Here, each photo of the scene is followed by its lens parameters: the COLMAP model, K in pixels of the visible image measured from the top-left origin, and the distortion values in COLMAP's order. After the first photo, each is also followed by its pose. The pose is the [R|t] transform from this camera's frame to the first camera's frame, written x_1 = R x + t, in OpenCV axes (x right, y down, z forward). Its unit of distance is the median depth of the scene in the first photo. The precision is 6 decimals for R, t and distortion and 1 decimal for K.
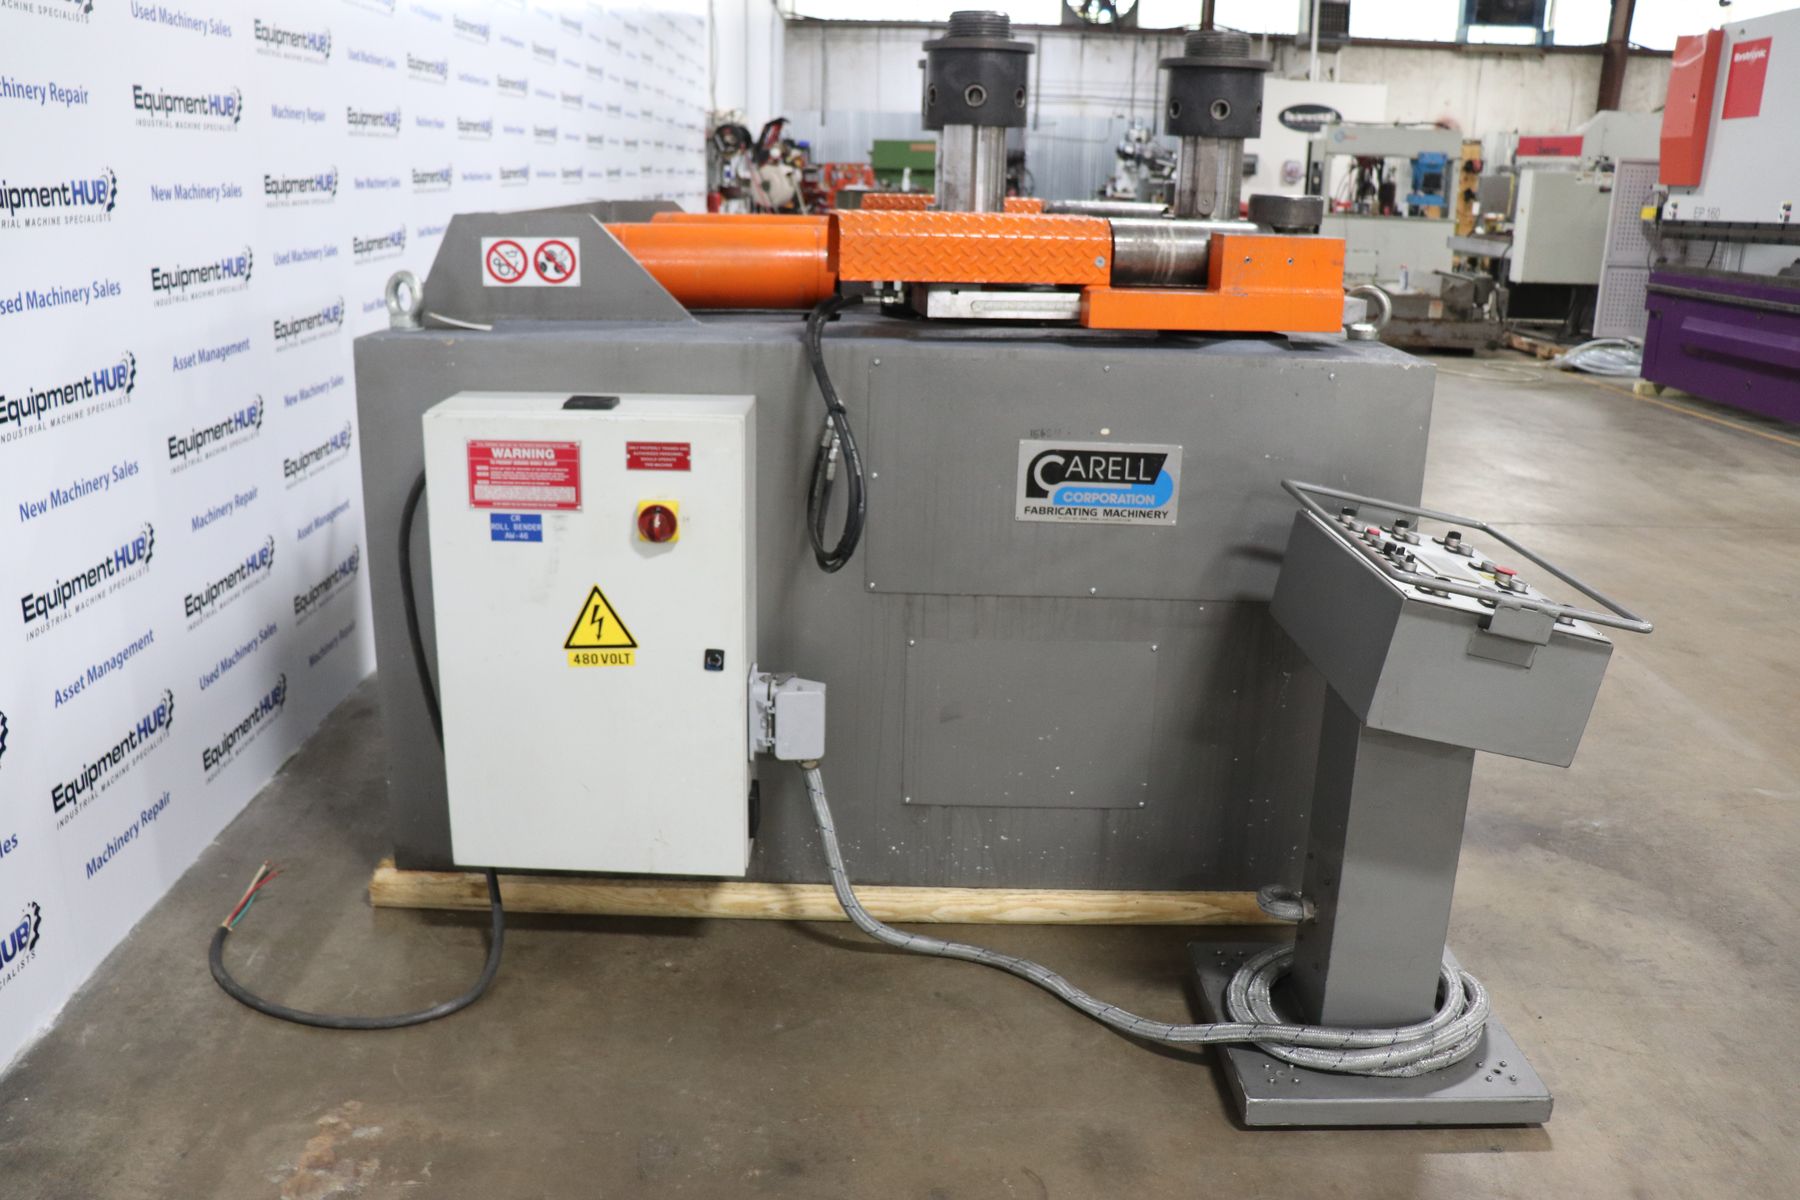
lens RADIAL K [[1487.2, 0, 900.0], [0, 1487.2, 600.0], [0, 0, 1]] dist [-0.110408, 0.002413]
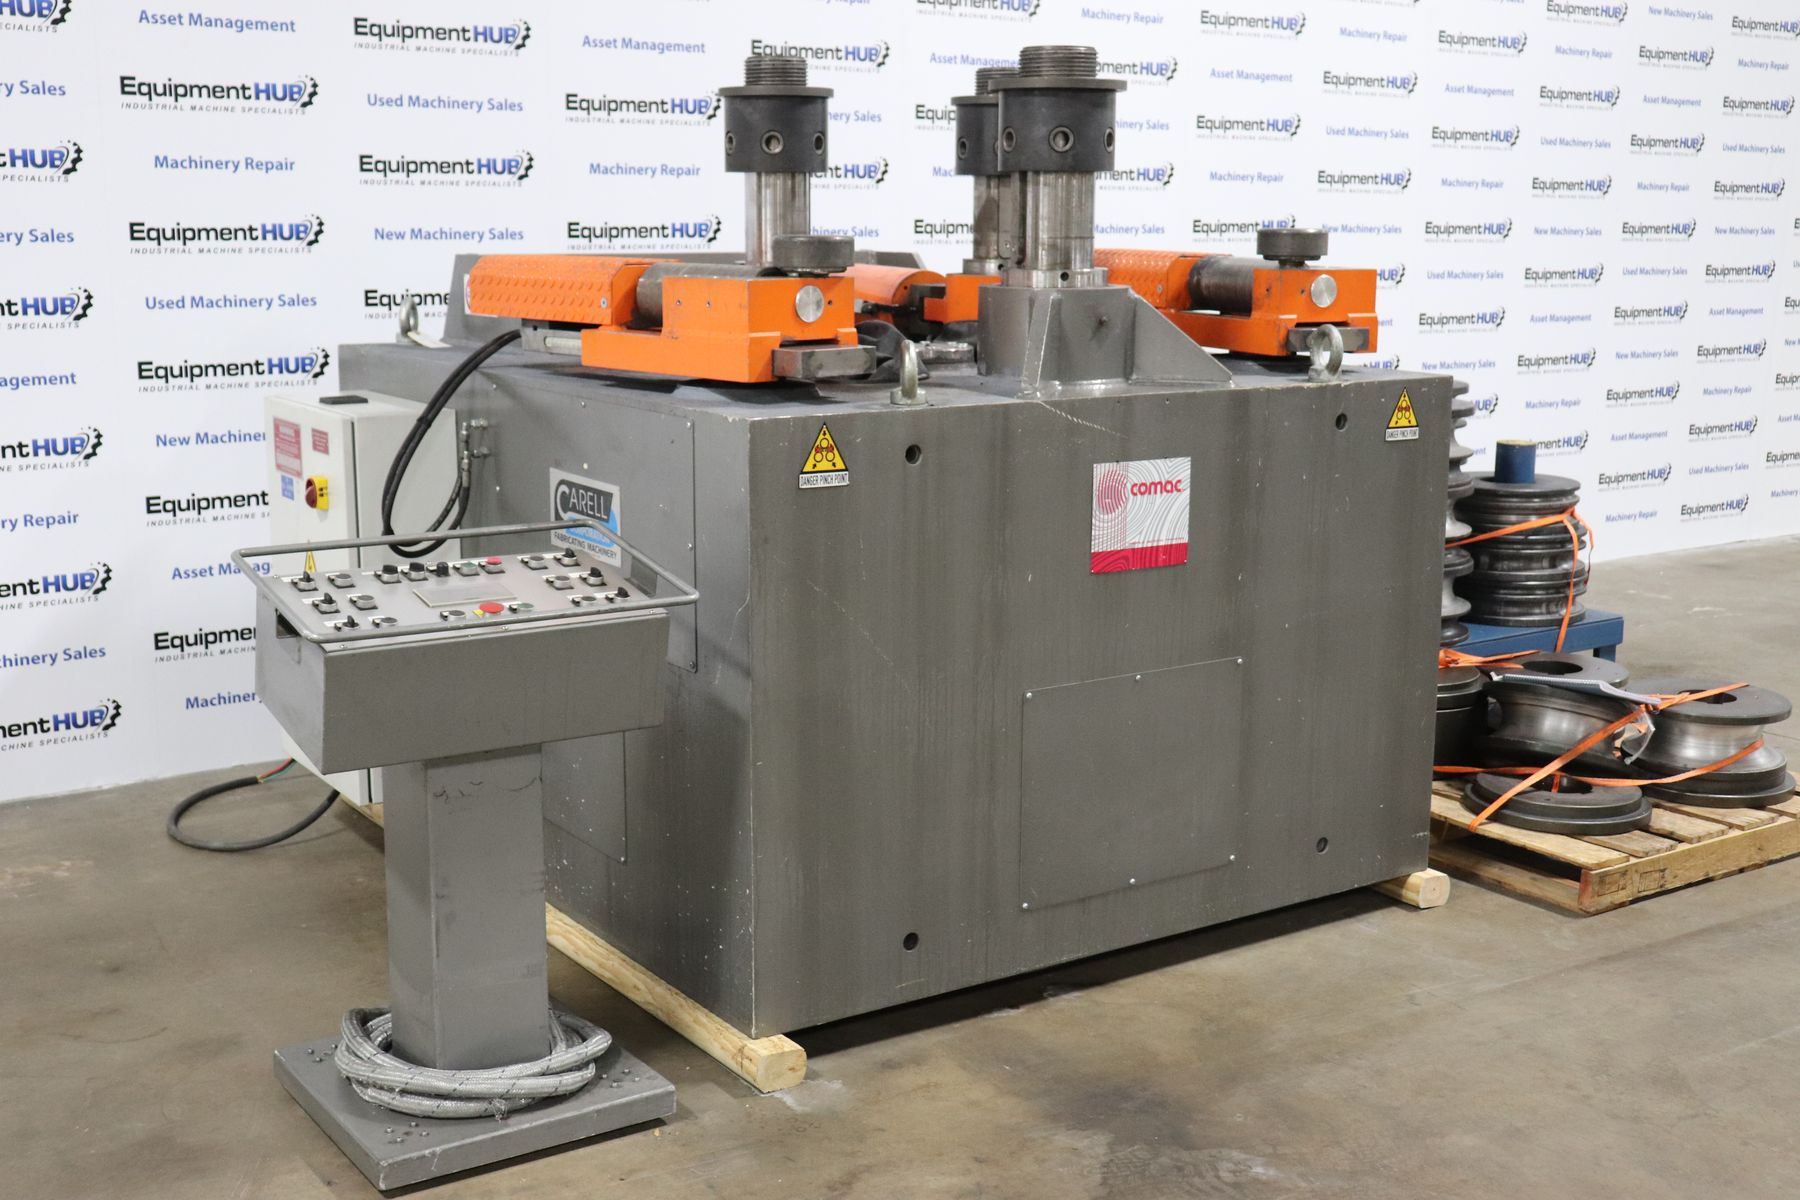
lens RADIAL K [[2062.5, 0, 900.0], [0, 2062.5, 600.0], [0, 0, 1]] dist [0.053584, 0.005844]
pose [[0.544906, 0.137476, -0.827150, 1.458112], [-0.227831, 0.973630, 0.011732, -0.089363], [0.806951, 0.182057, 0.561858, 0.383887]]
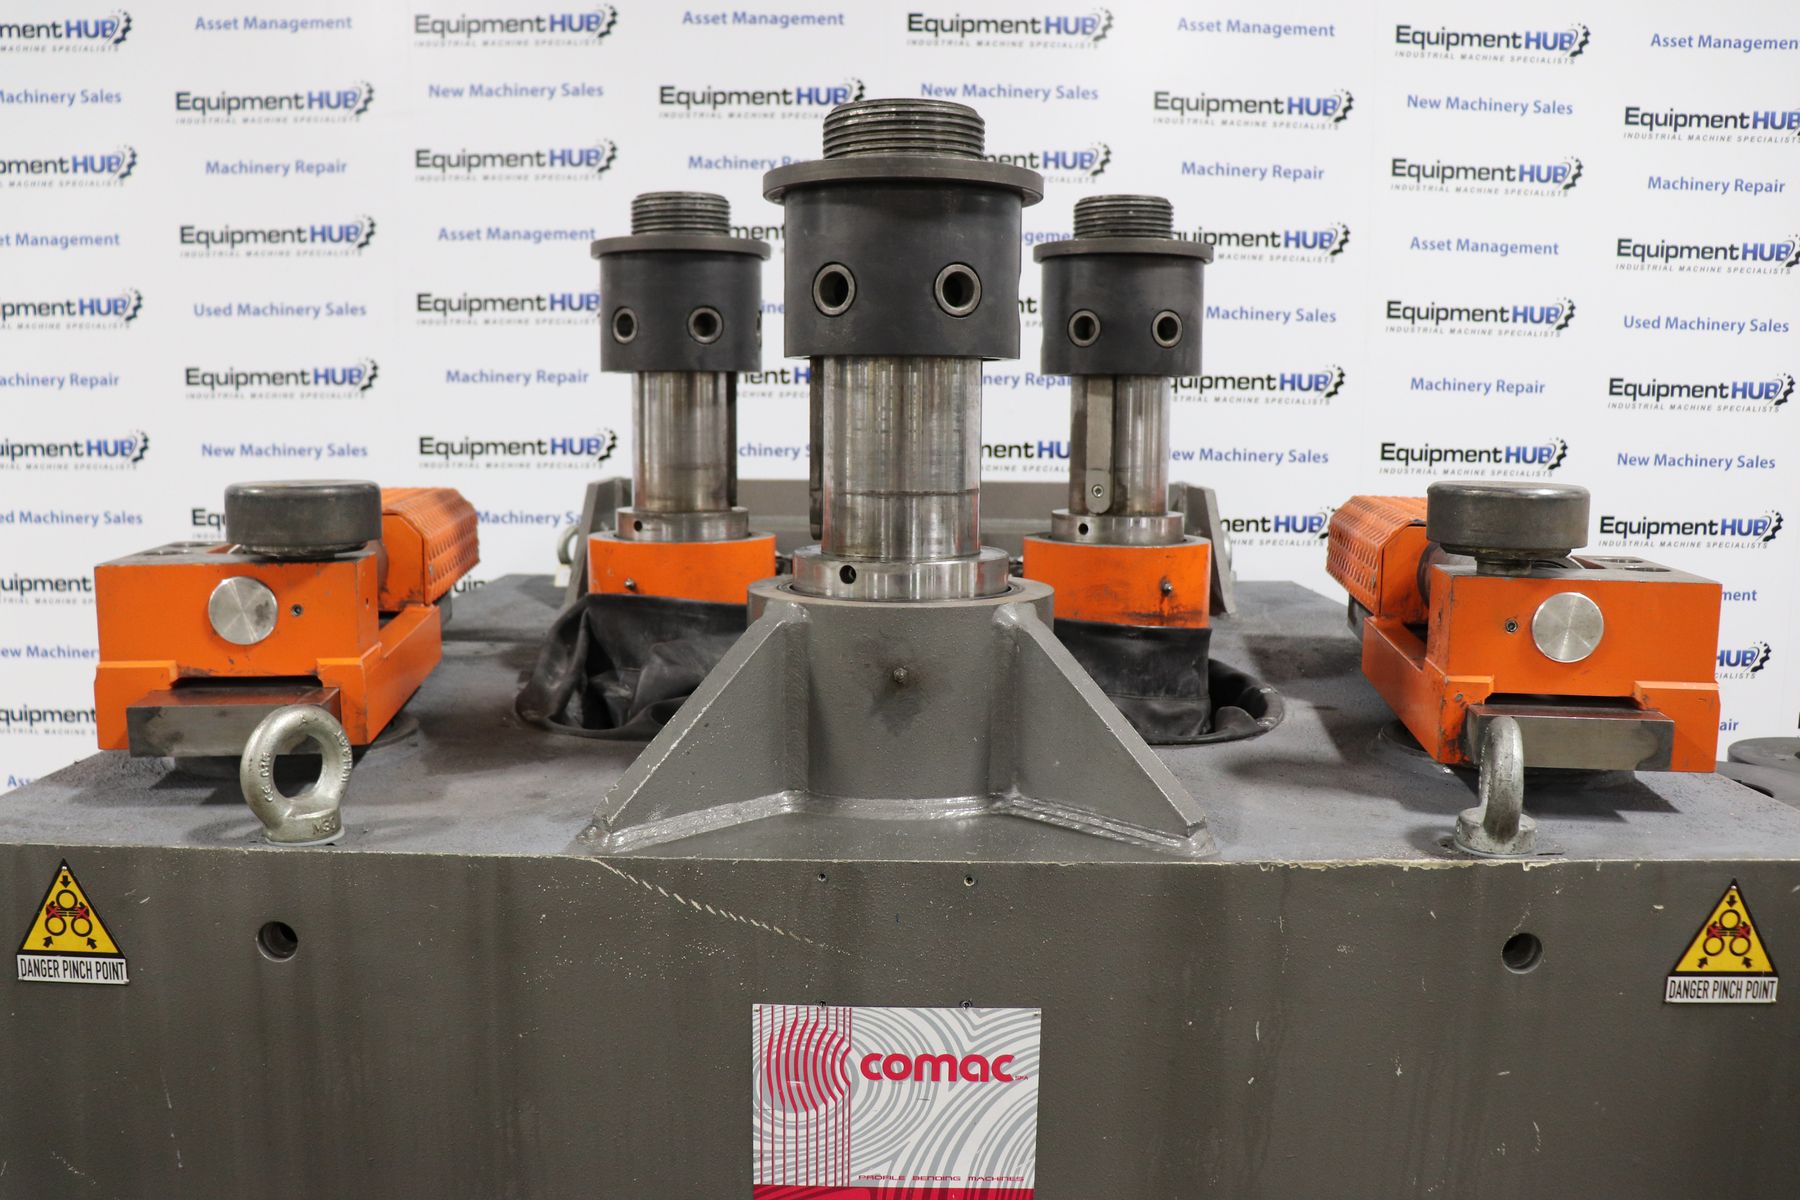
lens RADIAL K [[1392.6, 0, 897.3], [0, 1392.6, 625.0], [0, 0, 1]] dist [-0.183834, 0.145849]
pose [[-0.031041, 0.133227, -0.990599, 0.751677], [-0.288268, 0.947771, 0.136500, -0.372250], [0.957047, 0.289795, 0.008985, 1.268474]]
